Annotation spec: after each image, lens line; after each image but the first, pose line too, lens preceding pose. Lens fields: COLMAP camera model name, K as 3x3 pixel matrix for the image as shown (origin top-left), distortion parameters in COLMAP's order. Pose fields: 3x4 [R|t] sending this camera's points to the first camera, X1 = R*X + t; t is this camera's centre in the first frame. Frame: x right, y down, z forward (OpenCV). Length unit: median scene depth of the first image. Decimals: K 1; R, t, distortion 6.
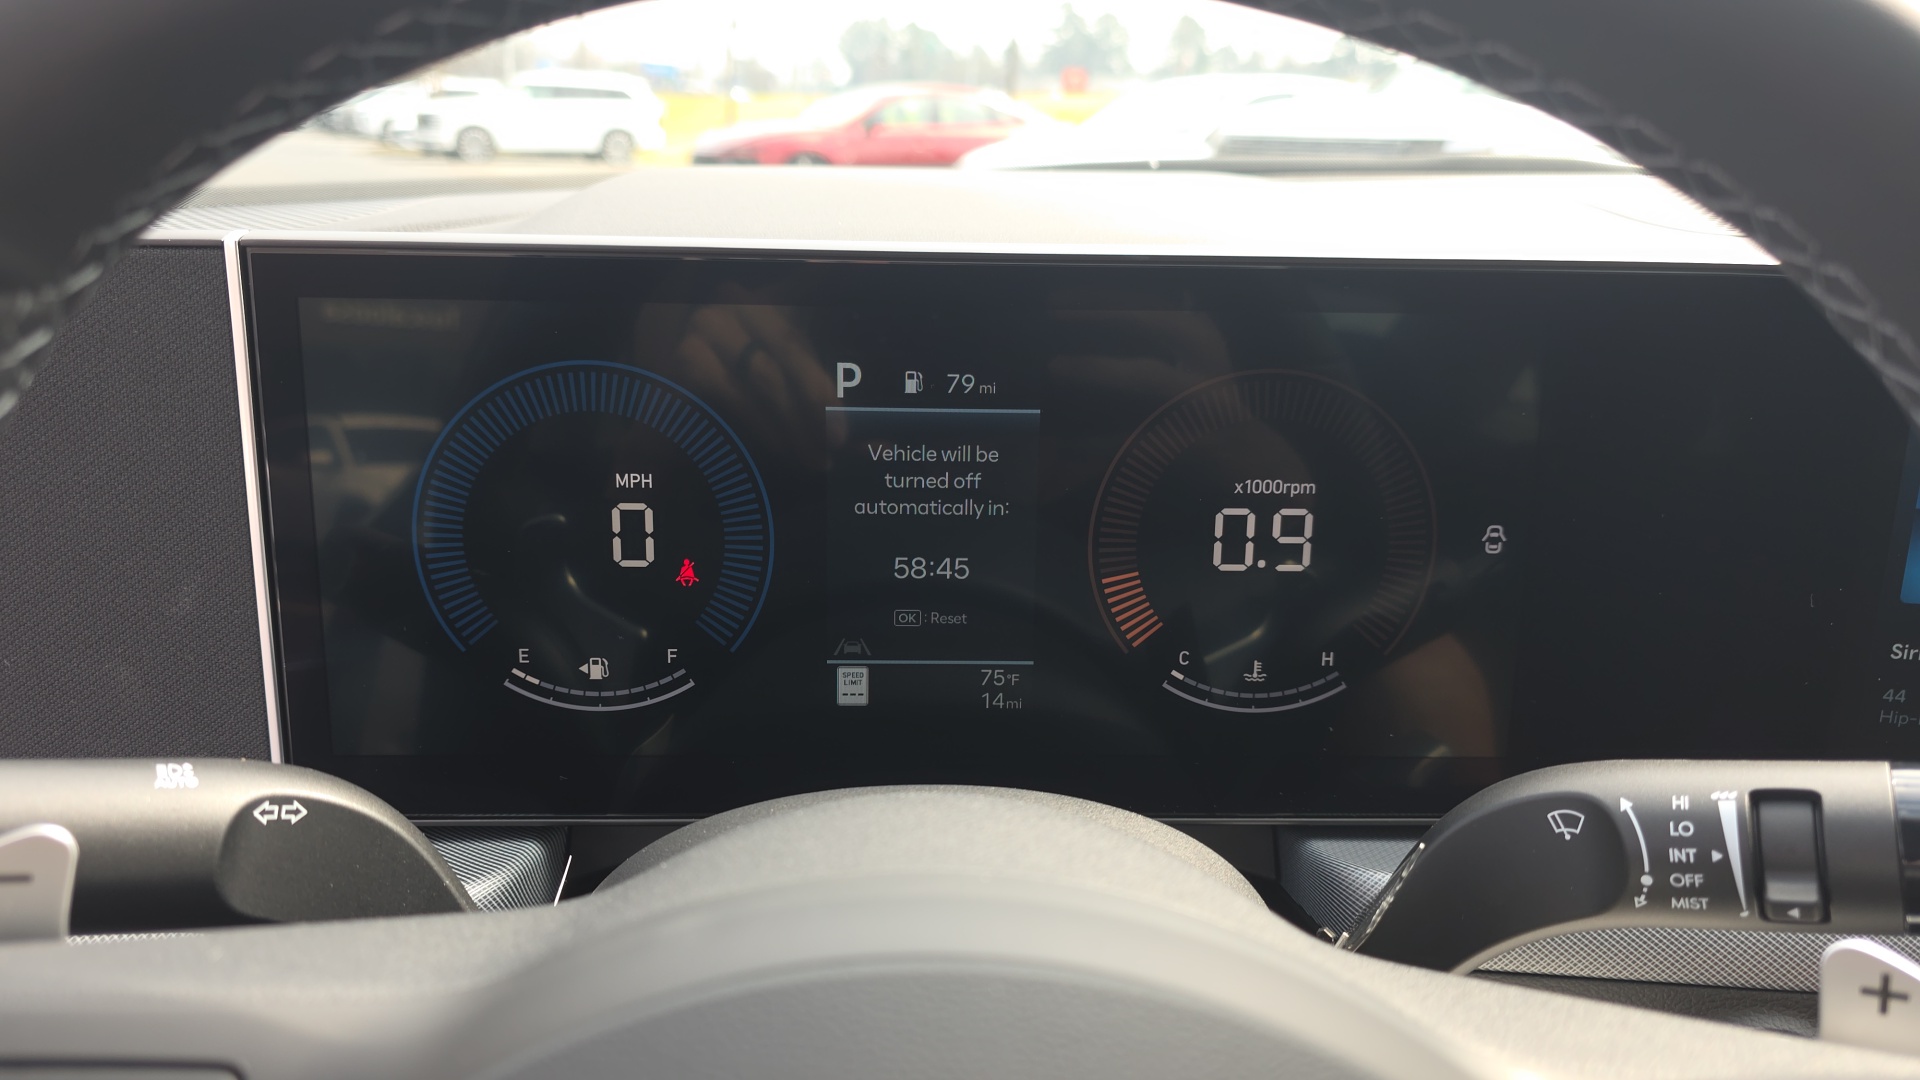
lens RADIAL K [[1295.1, 0, 957.7], [0, 1295.1, 569.4], [0, 0, 1]] dist [0.060441, -0.061895]
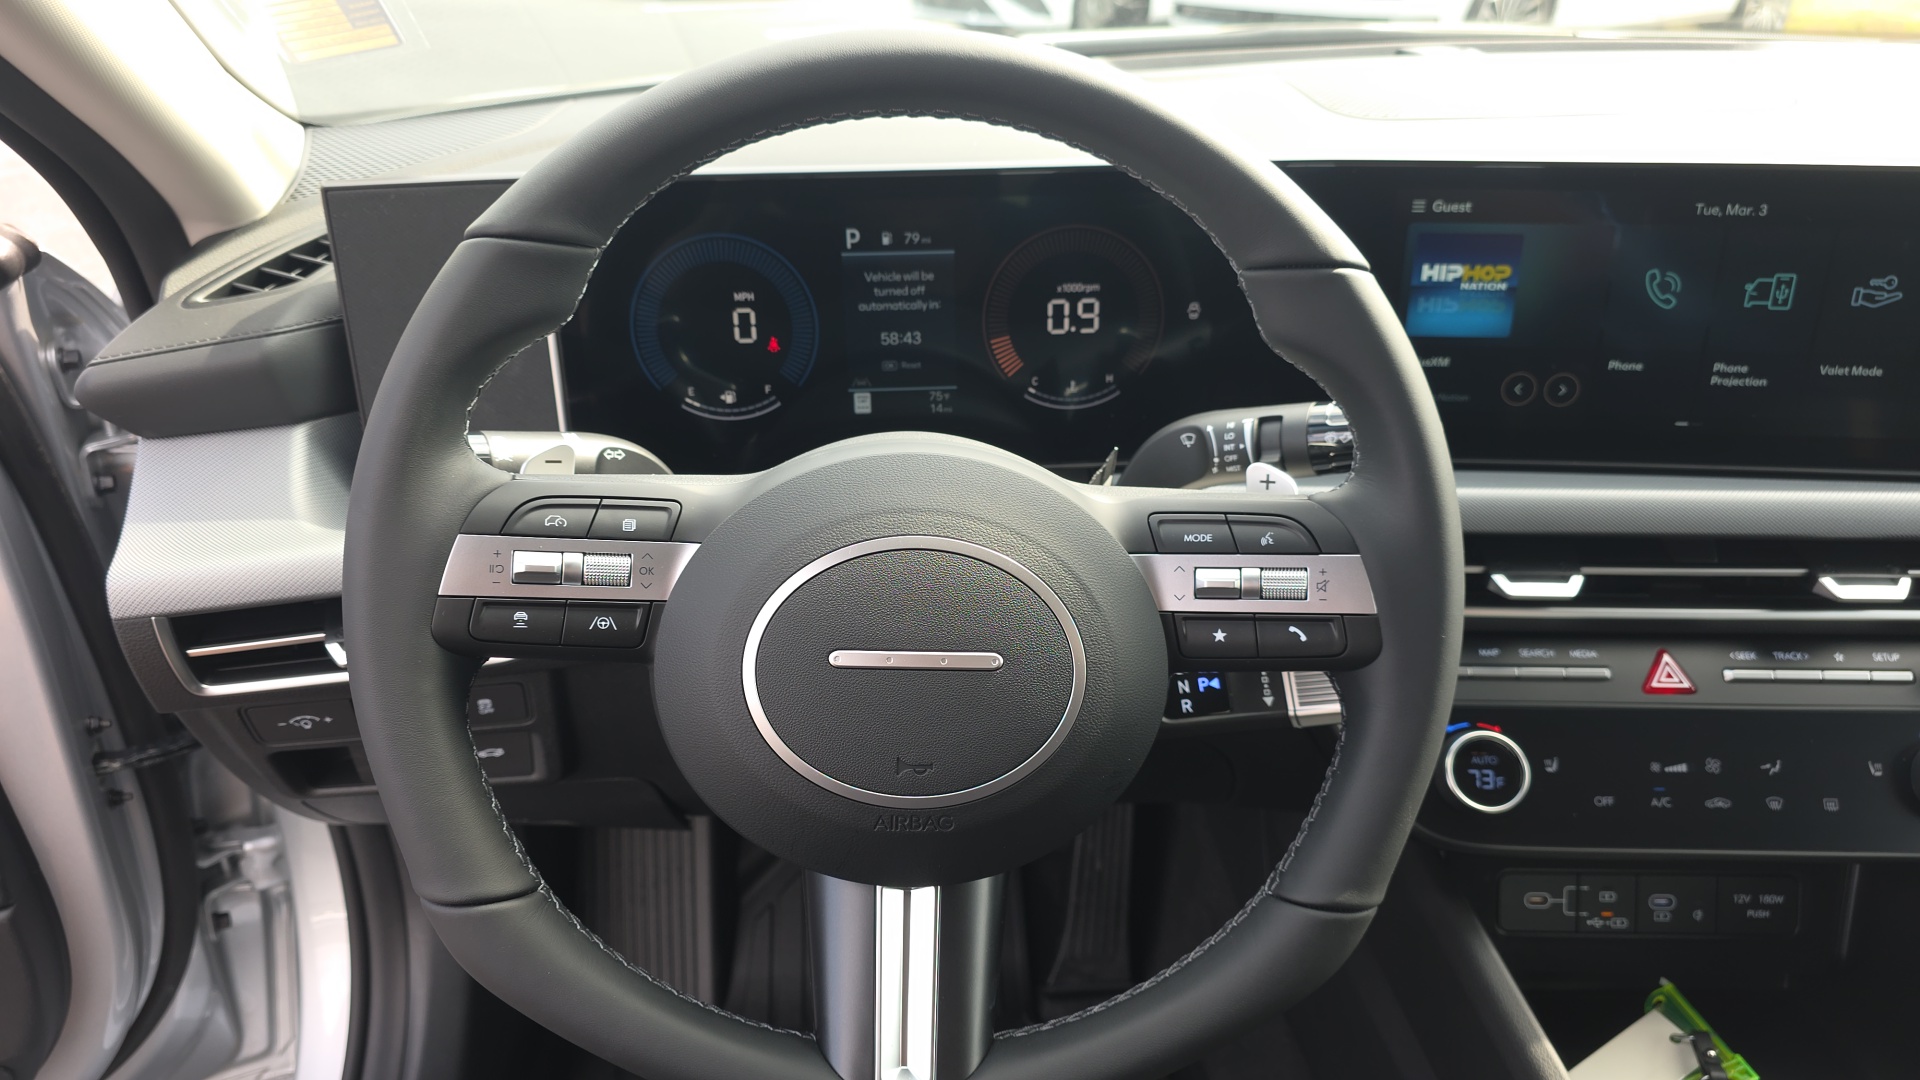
lens RADIAL K [[1295.1, 0, 957.7], [0, 1295.1, 569.4], [0, 0, 1]] dist [0.060441, -0.061895]
pose [[0.999247, -0.038338, 0.006019, 0.039038], [0.036942, 0.987209, 0.155094, 0.042423], [-0.011888, -0.154755, 0.987881, -0.948155]]
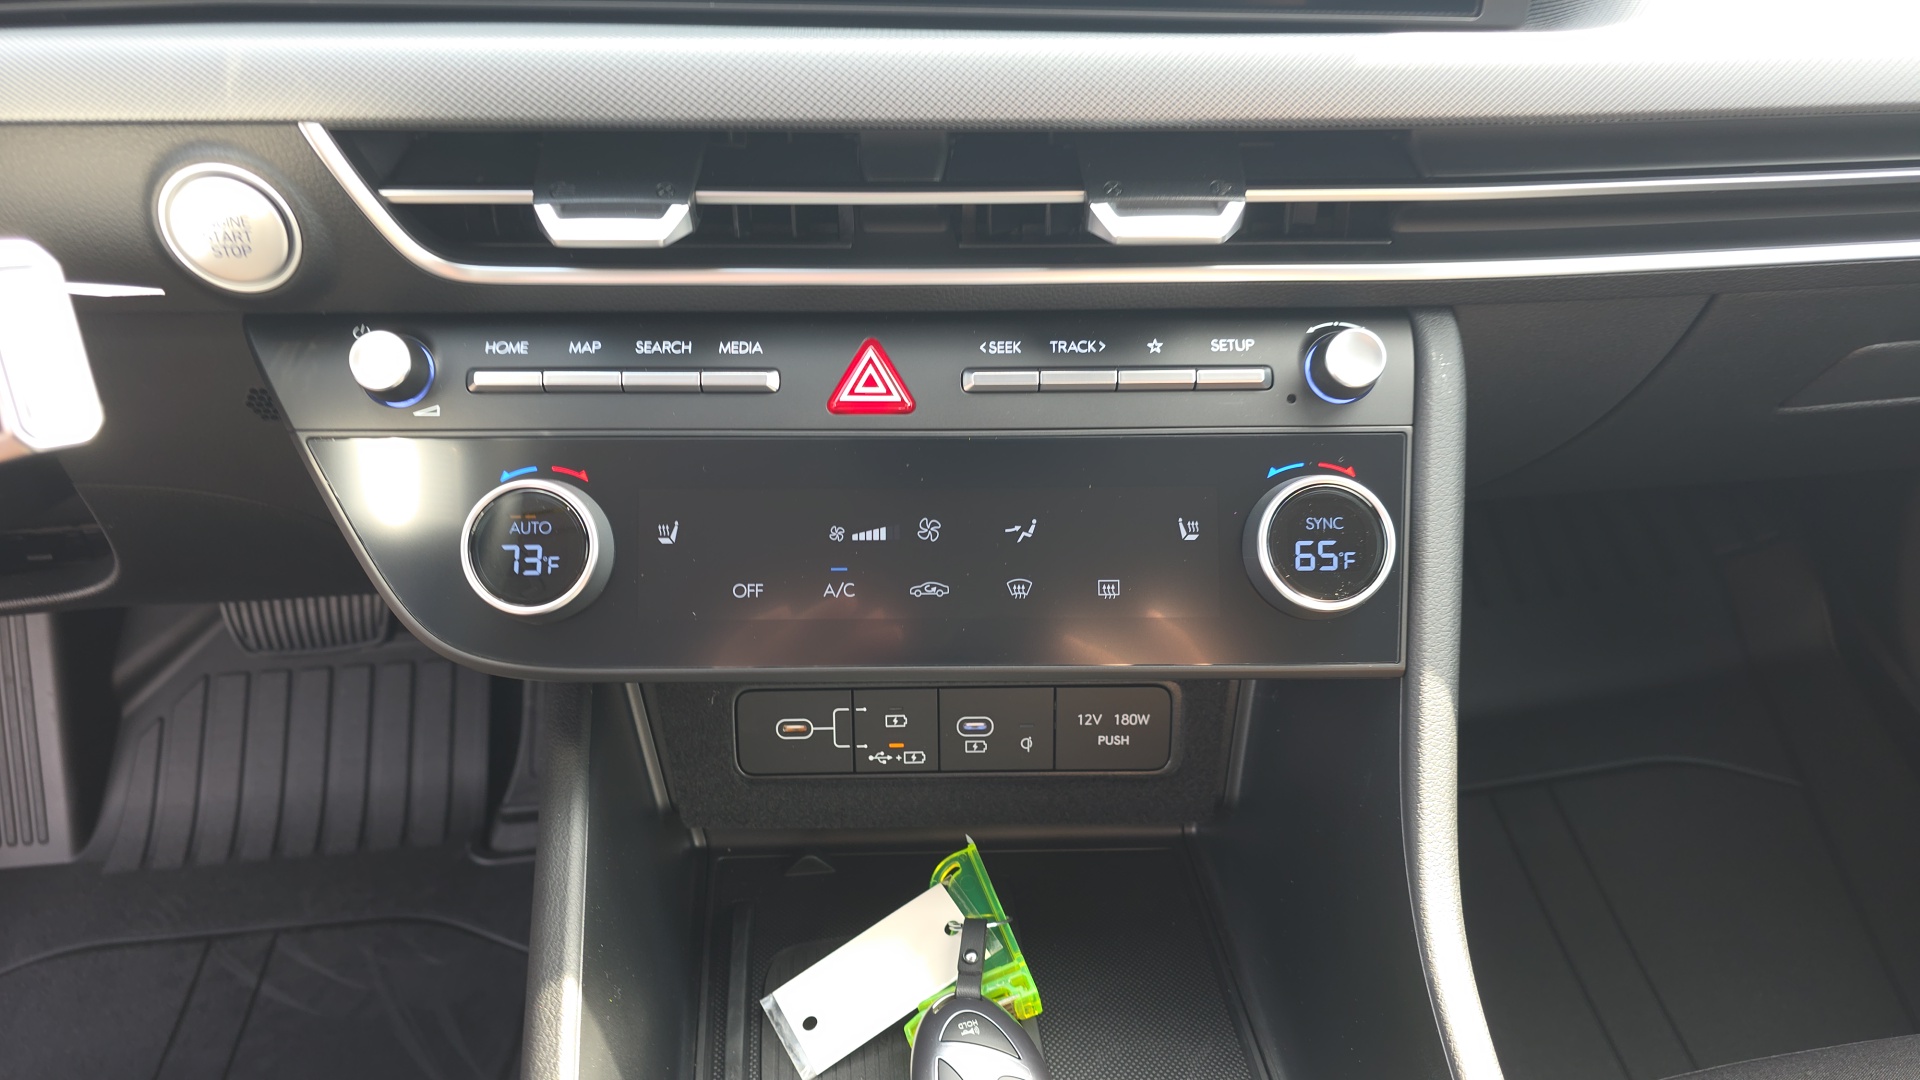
lens RADIAL K [[1262.2, 0, 912.4], [0, 1262.2, 567.2], [0, 0, 1]] dist [0.056009, -0.048687]
pose [[0.997900, -0.056089, 0.032409, 1.118771], [0.042422, 0.943928, 0.327413, 0.333702], [-0.048956, -0.325351, 0.944325, -0.165038]]
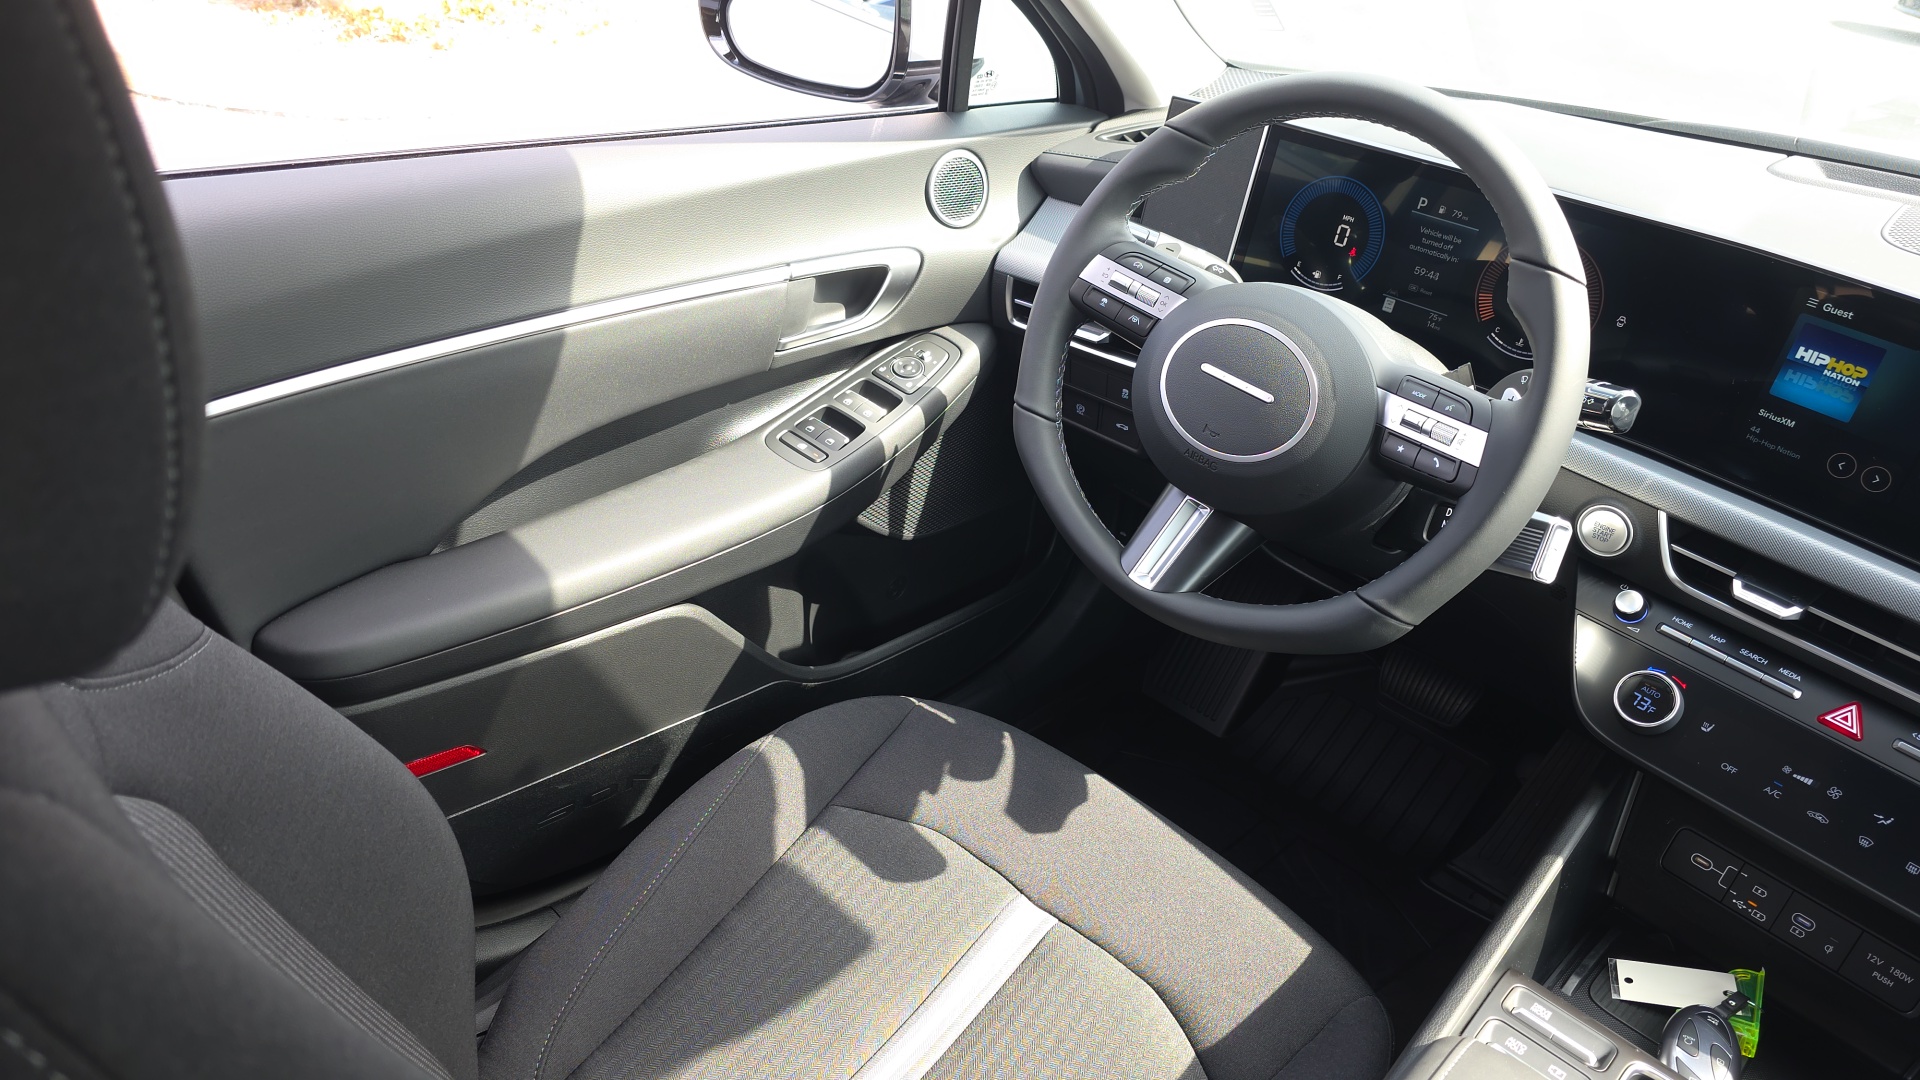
lens RADIAL K [[1295.1, 0, 957.7], [0, 1295.1, 569.4], [0, 0, 1]] dist [0.060441, -0.061895]
pose [[0.691907, 0.417692, -0.588895, 1.314095], [-0.312609, 0.908557, 0.277129, 0.124623], [0.650799, -0.007654, 0.759211, -2.035763]]
